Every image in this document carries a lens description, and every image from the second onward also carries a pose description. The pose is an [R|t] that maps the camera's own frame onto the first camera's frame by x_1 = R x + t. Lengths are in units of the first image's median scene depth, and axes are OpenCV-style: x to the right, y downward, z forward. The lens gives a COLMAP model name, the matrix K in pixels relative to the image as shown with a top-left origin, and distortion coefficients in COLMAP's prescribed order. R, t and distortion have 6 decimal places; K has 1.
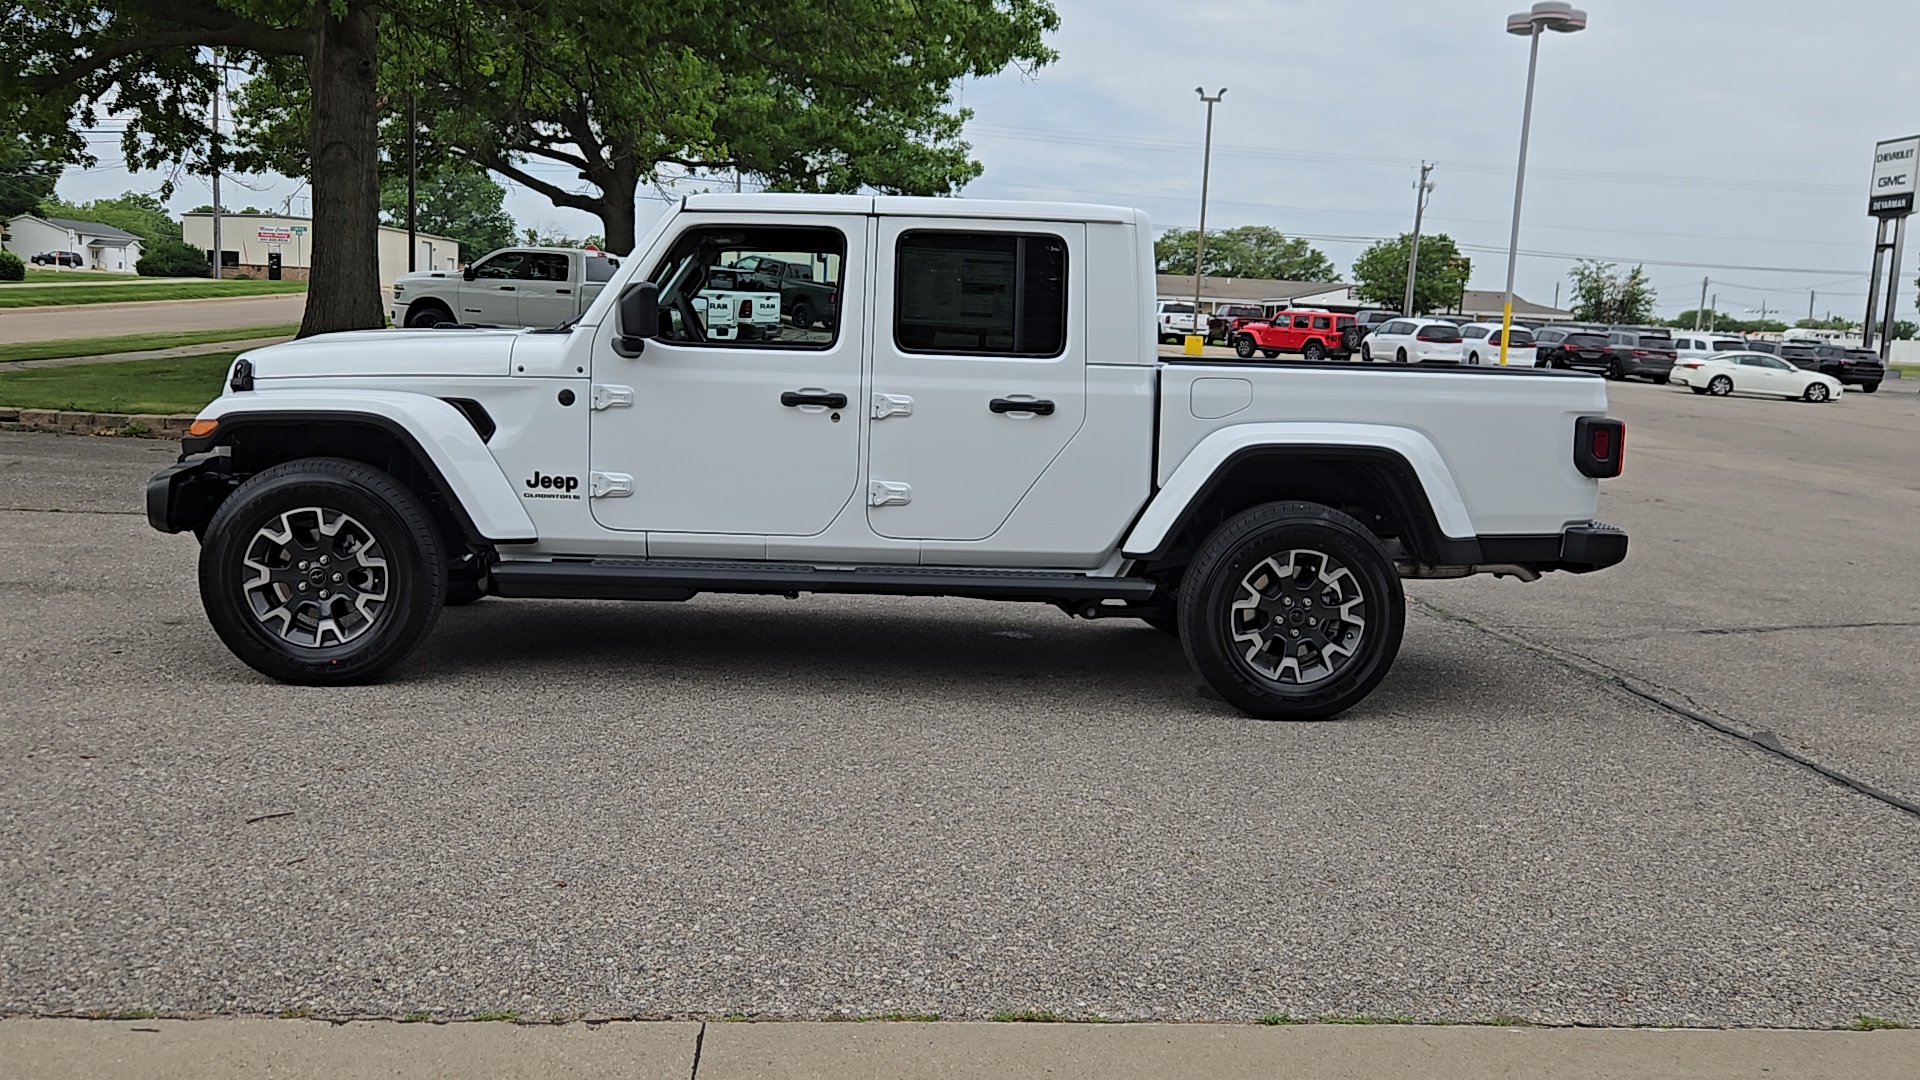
lens RADIAL K [[1603.7, 0, 958.5], [0, 1603.7, 541.7], [0, 0, 1]] dist [0.009356, 0.002492]
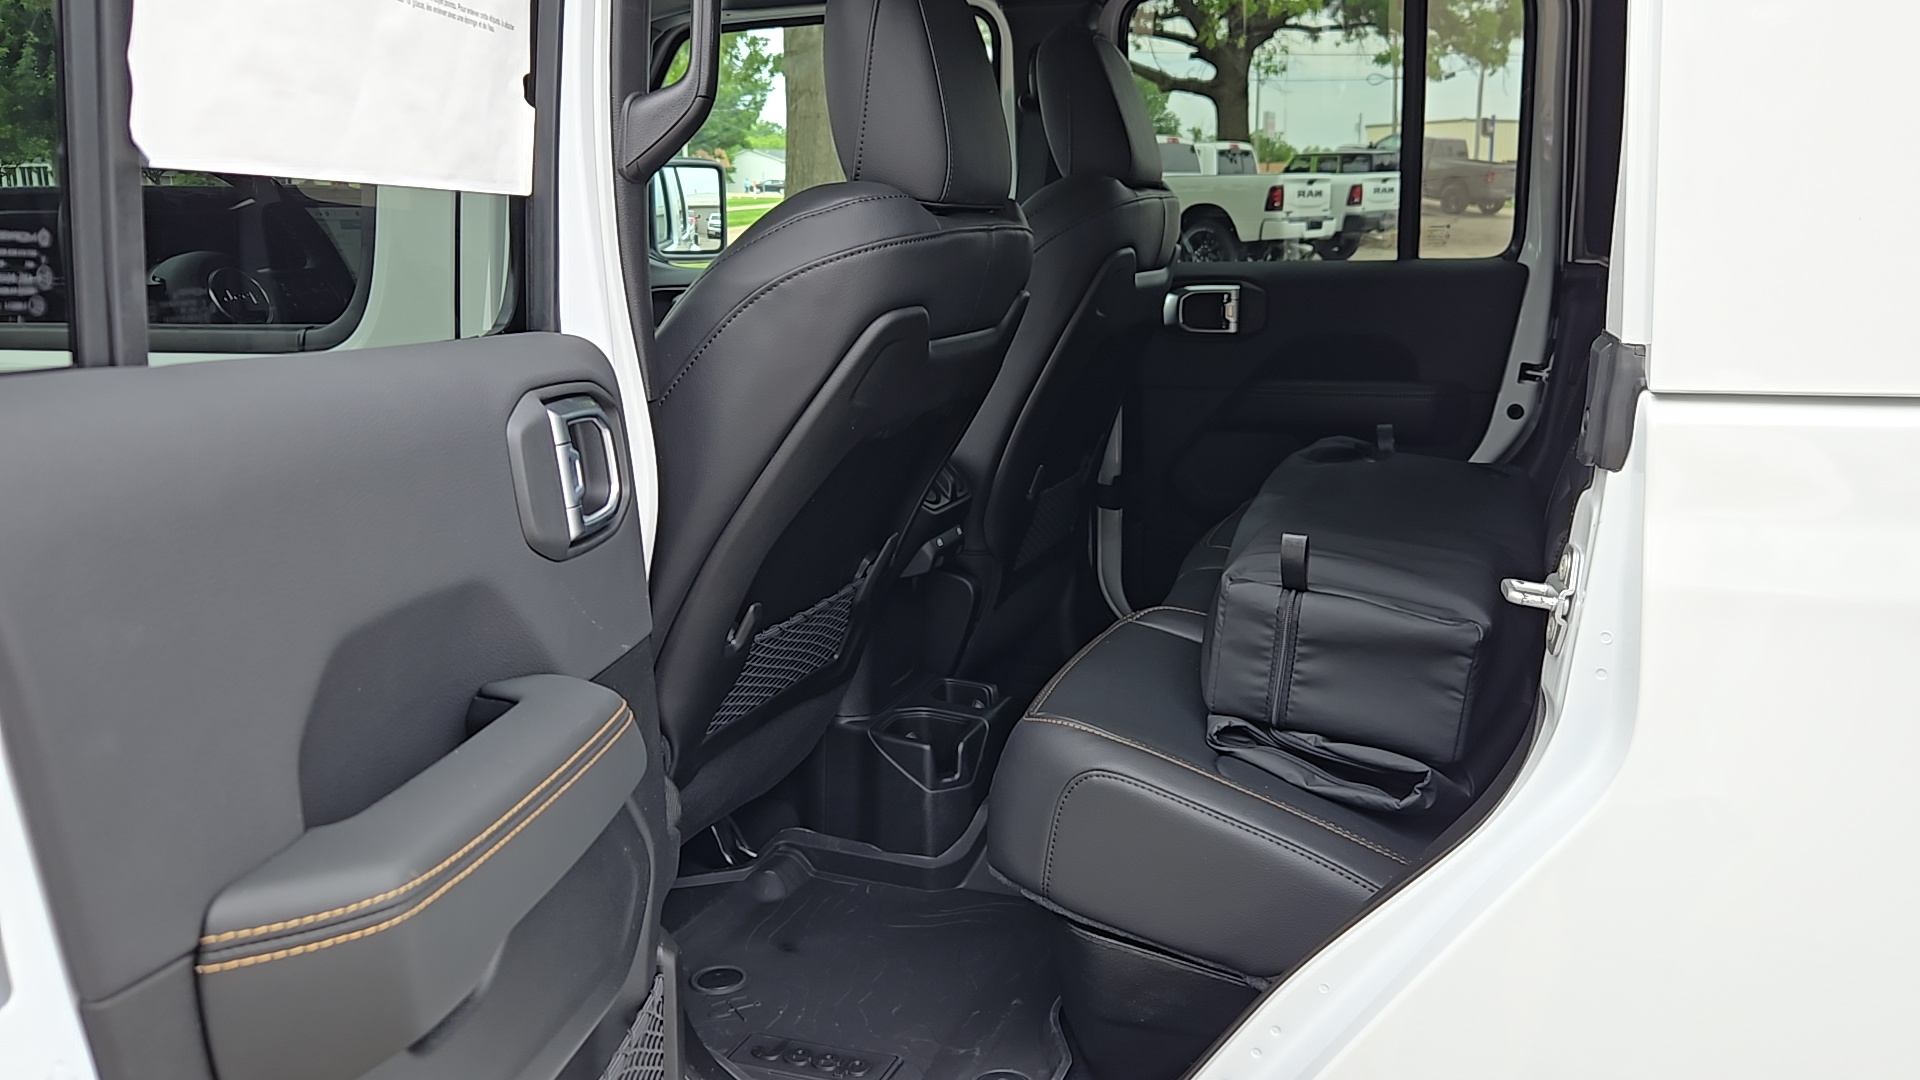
lens RADIAL K [[1603.7, 0, 960.2], [0, 1603.7, 540.8], [0, 0, 1]] dist [0.009356, 0.002492]
pose [[0.916558, 0.029165, -0.398838, 0.079179], [-0.003994, 0.997955, 0.063798, -0.100098], [0.399883, -0.056882, 0.914800, 0.781493]]
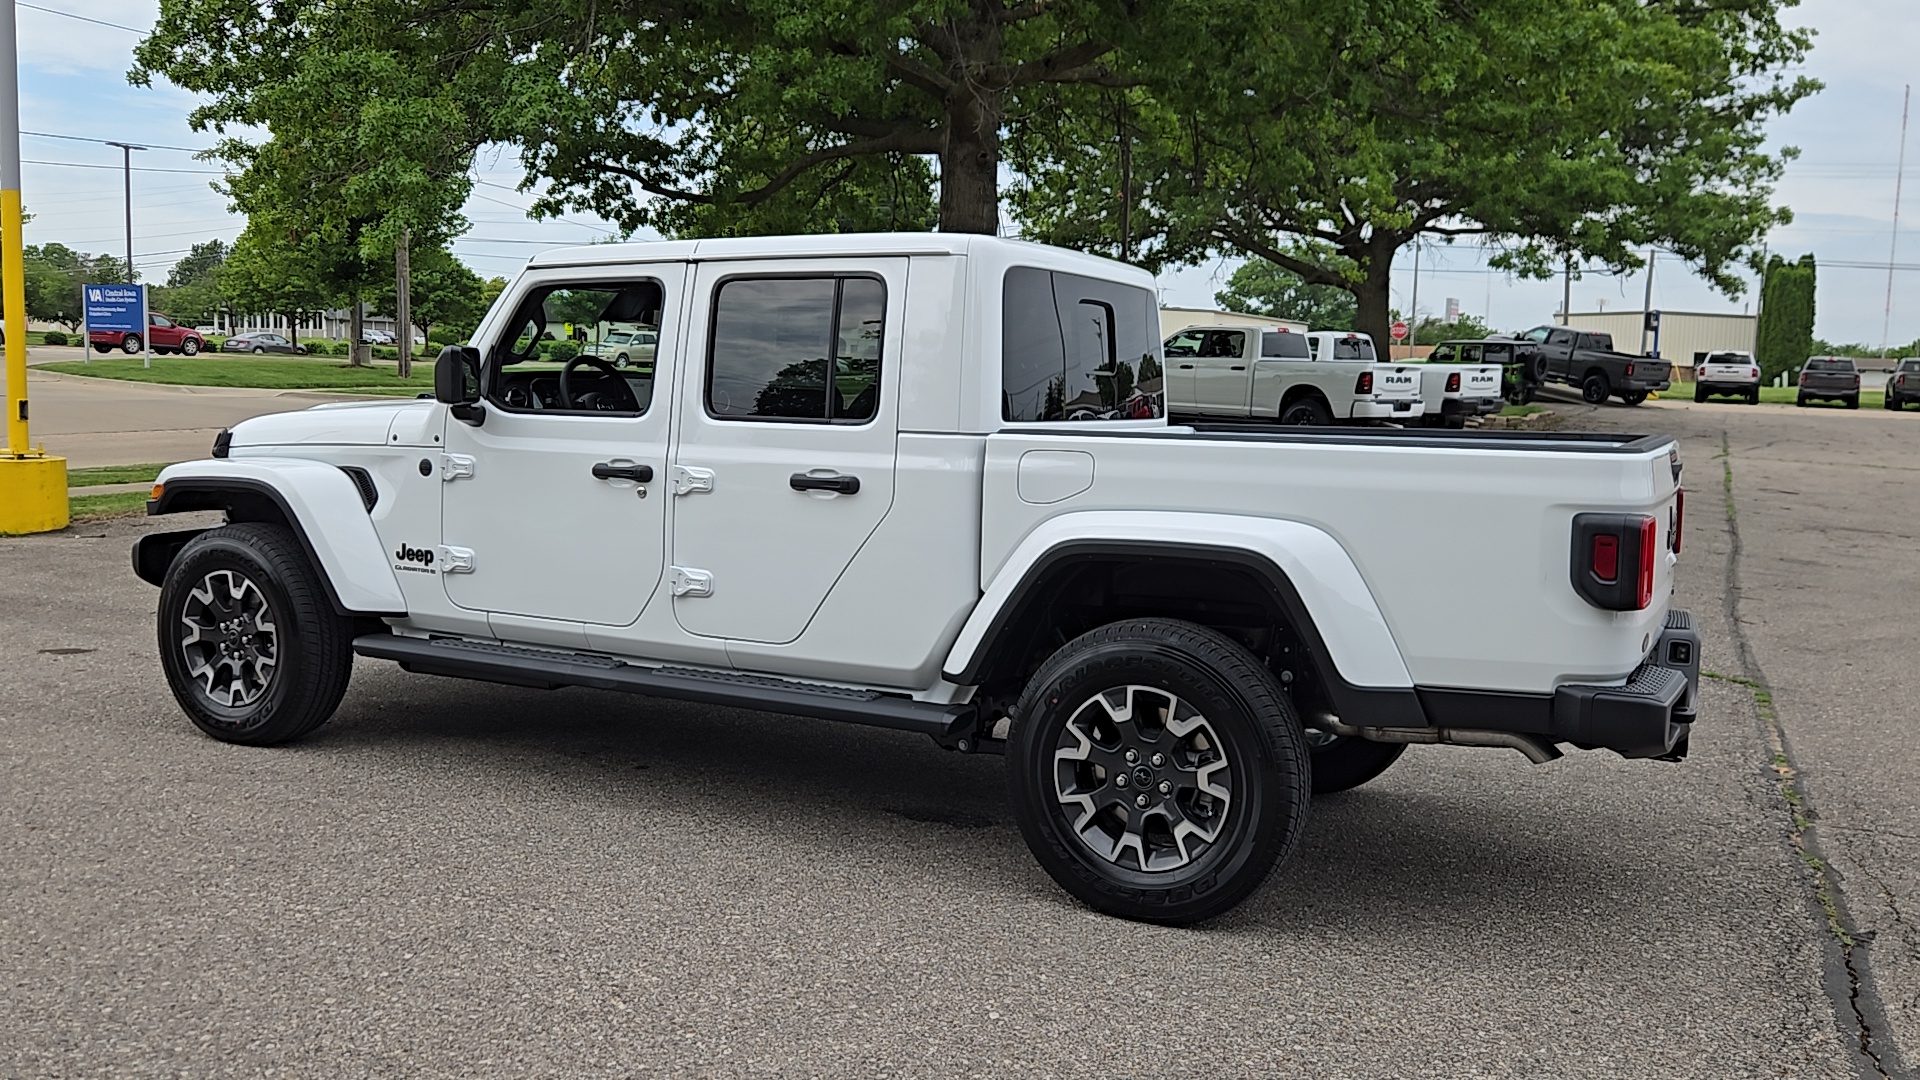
lens RADIAL K [[1603.7, 0, 962.4], [0, 1603.7, 538.4], [0, 0, 1]] dist [0.009356, 0.002492]
pose [[0.861242, 0.031670, -0.507208, 0.488896], [-0.057600, 0.997708, -0.035507, -0.029956], [0.504921, 0.059795, 0.861092, 0.317037]]
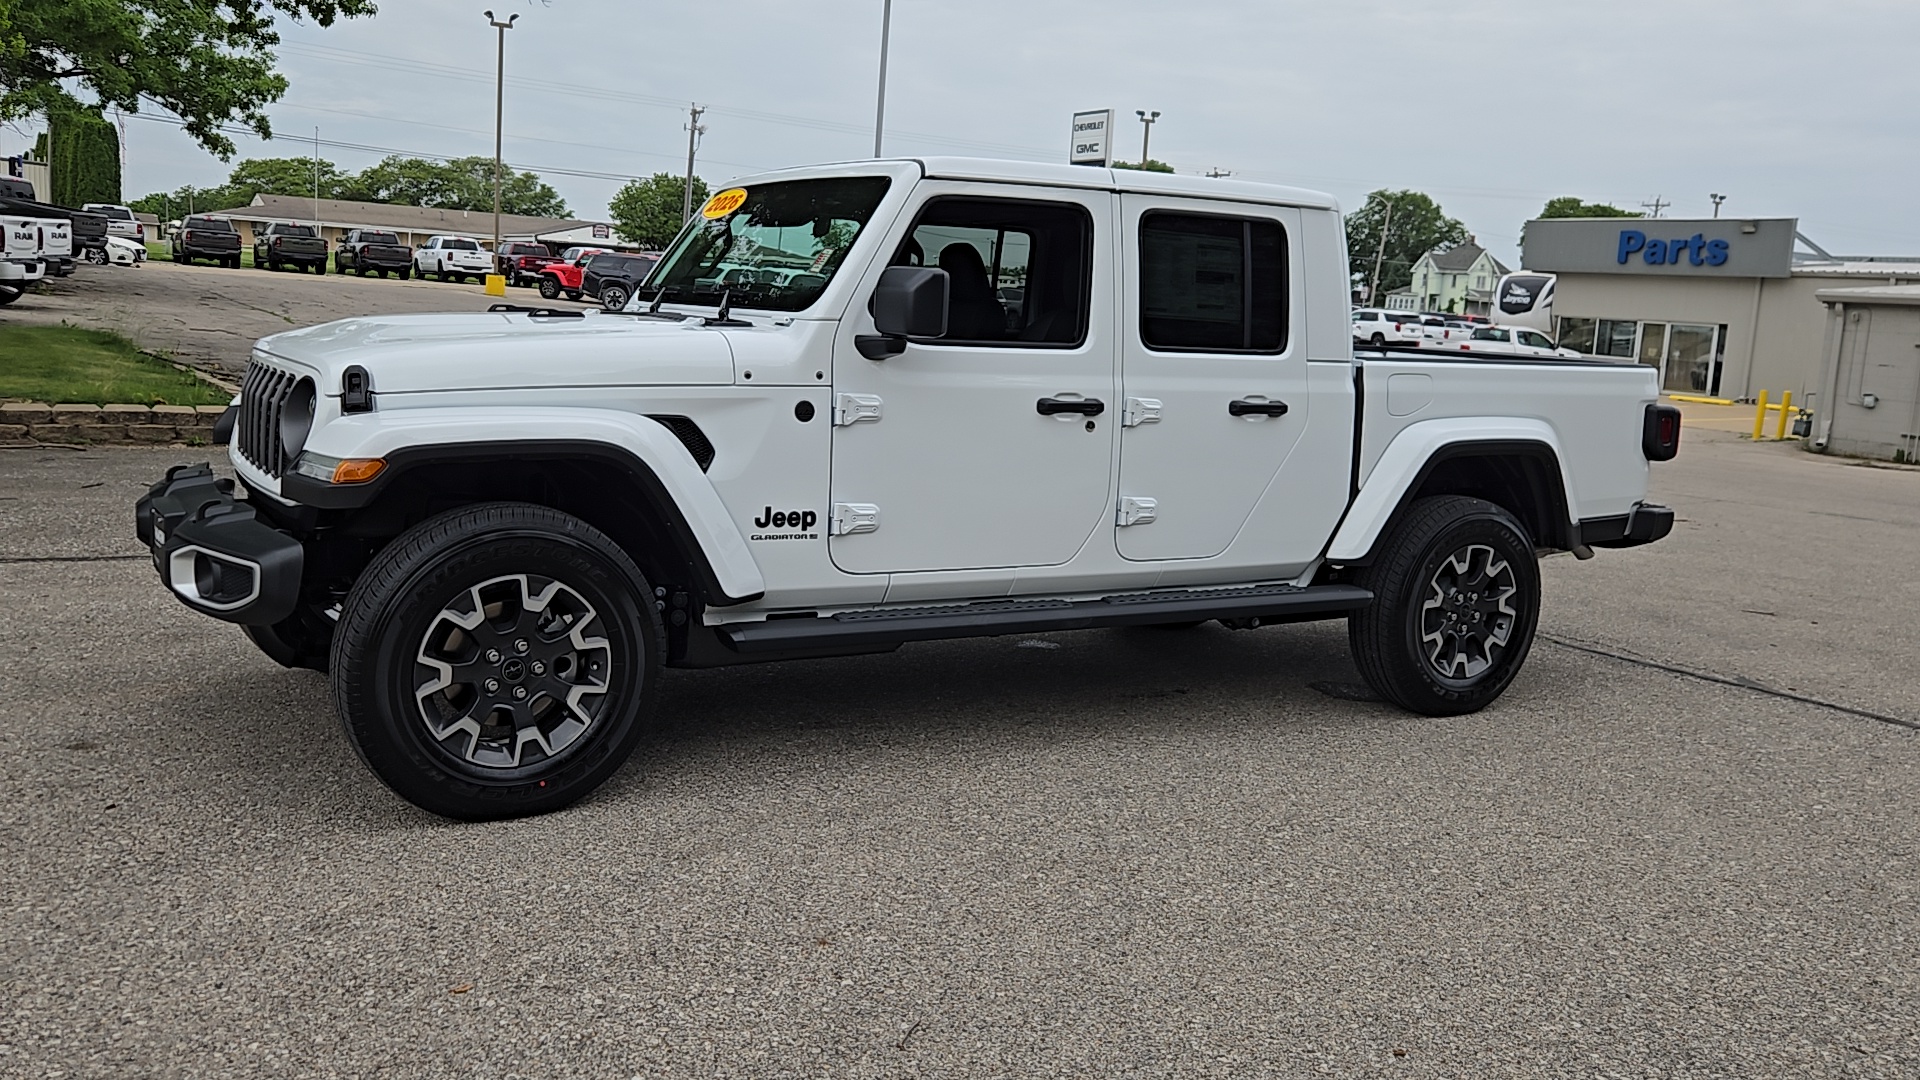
lens RADIAL K [[1603.7, 0, 955.6], [0, 1603.7, 530.1], [0, 0, 1]] dist [0.009356, 0.002492]
pose [[0.886952, -0.057099, 0.458319, -0.508726], [0.042250, 0.998199, 0.042595, -0.058099], [-0.459925, -0.018416, 0.887767, 0.251486]]
